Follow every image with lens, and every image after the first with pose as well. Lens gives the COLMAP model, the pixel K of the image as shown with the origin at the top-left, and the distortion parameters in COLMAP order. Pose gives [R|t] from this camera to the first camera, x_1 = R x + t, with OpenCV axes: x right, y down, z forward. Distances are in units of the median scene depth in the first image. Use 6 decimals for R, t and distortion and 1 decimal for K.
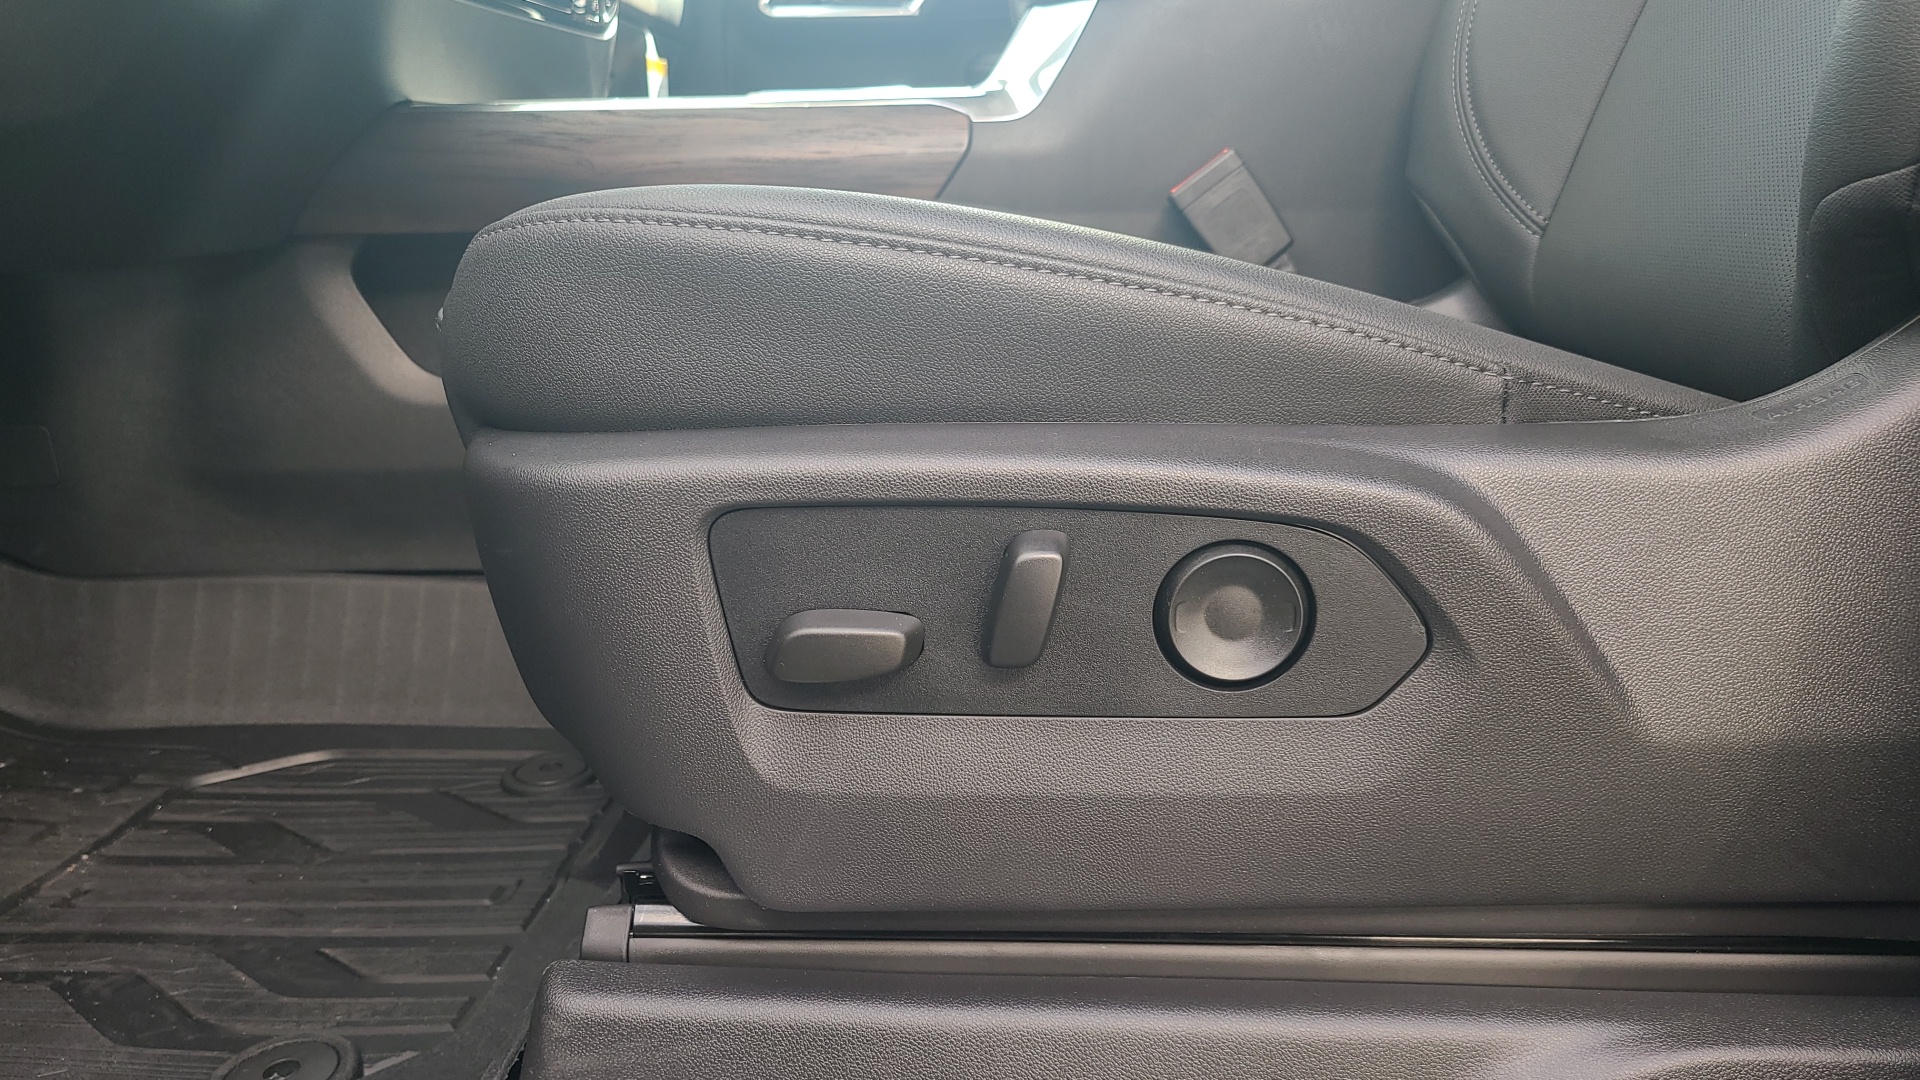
lens RADIAL K [[1436.6, 0, 945.9], [0, 1436.6, 538.3], [0, 0, 1]] dist [0.063921, -0.002088]
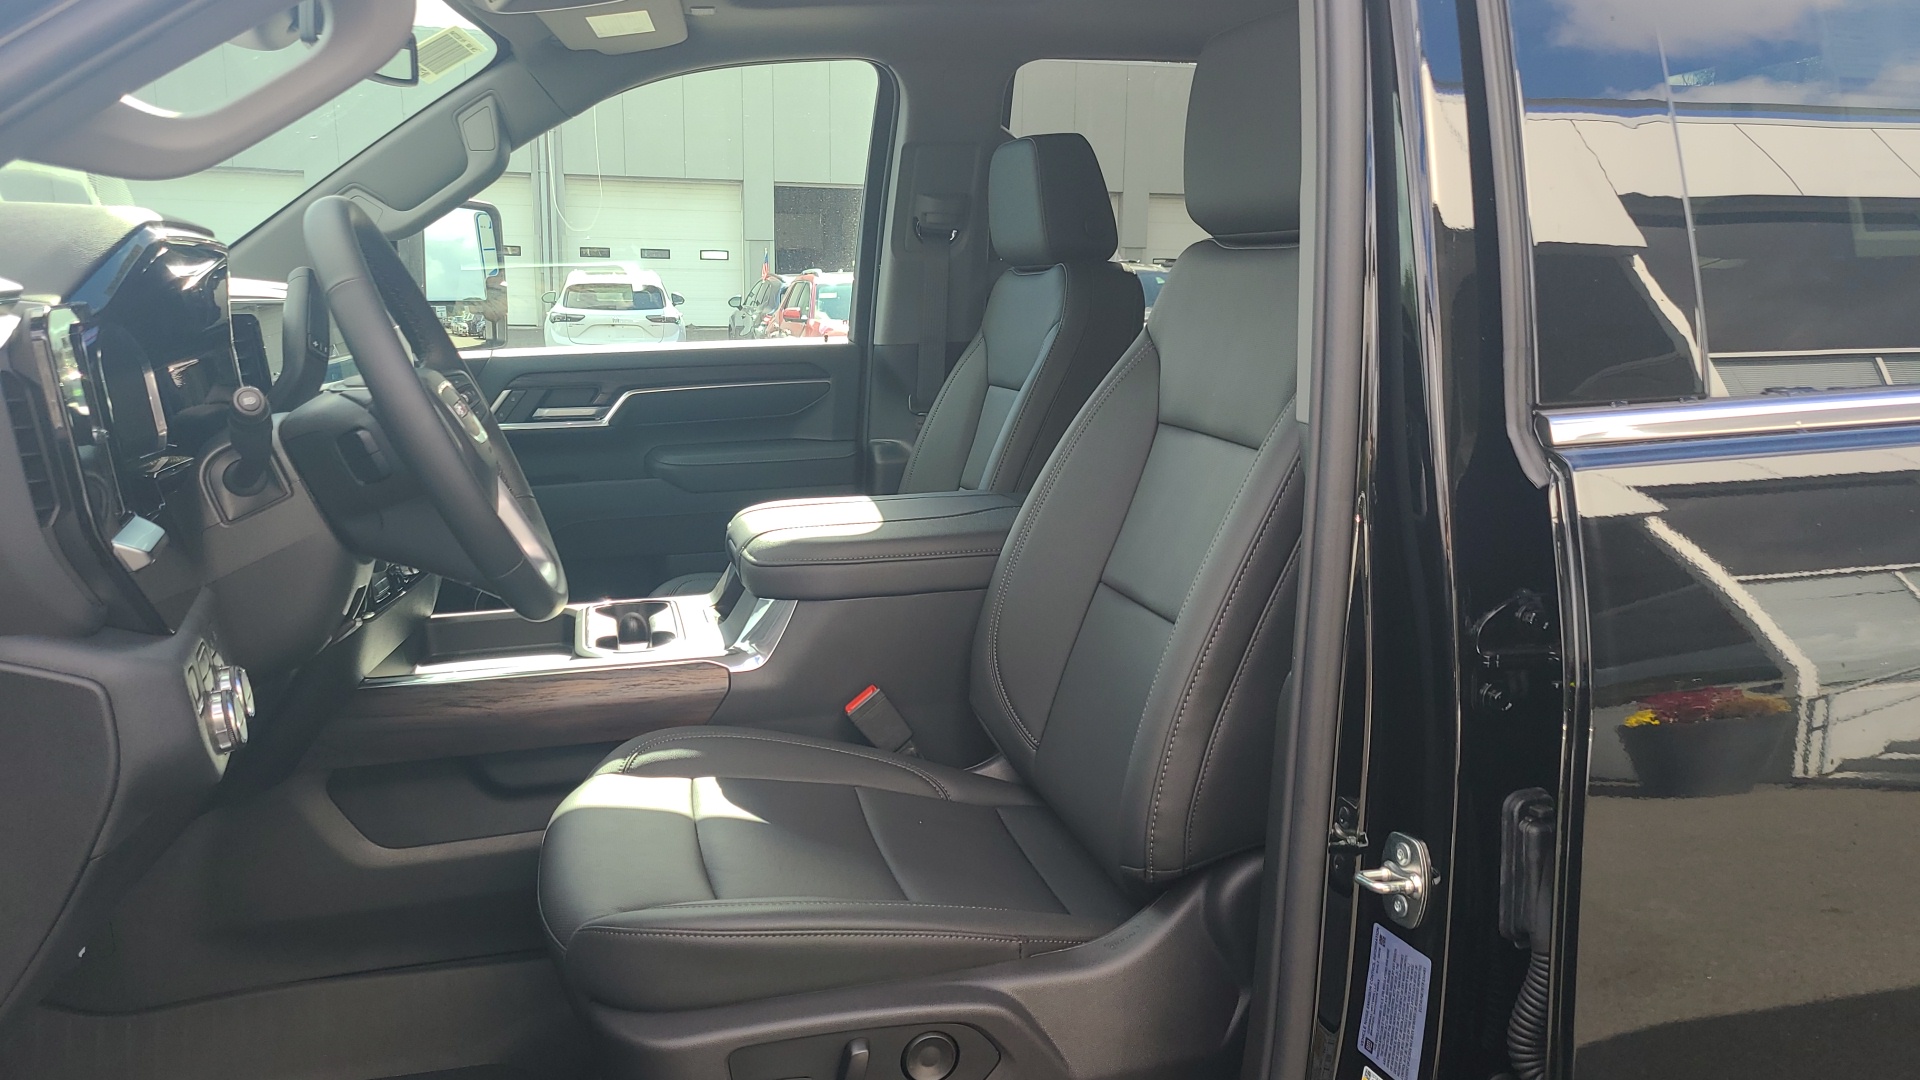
lens RADIAL K [[1436.6, 0, 945.9], [0, 1436.6, 538.3], [0, 0, 1]] dist [0.063921, -0.002088]
pose [[0.956049, -0.051871, 0.288583, -0.460050], [0.065992, 0.997041, -0.039413, -0.745860], [-0.285685, 0.056725, 0.956643, -1.510325]]
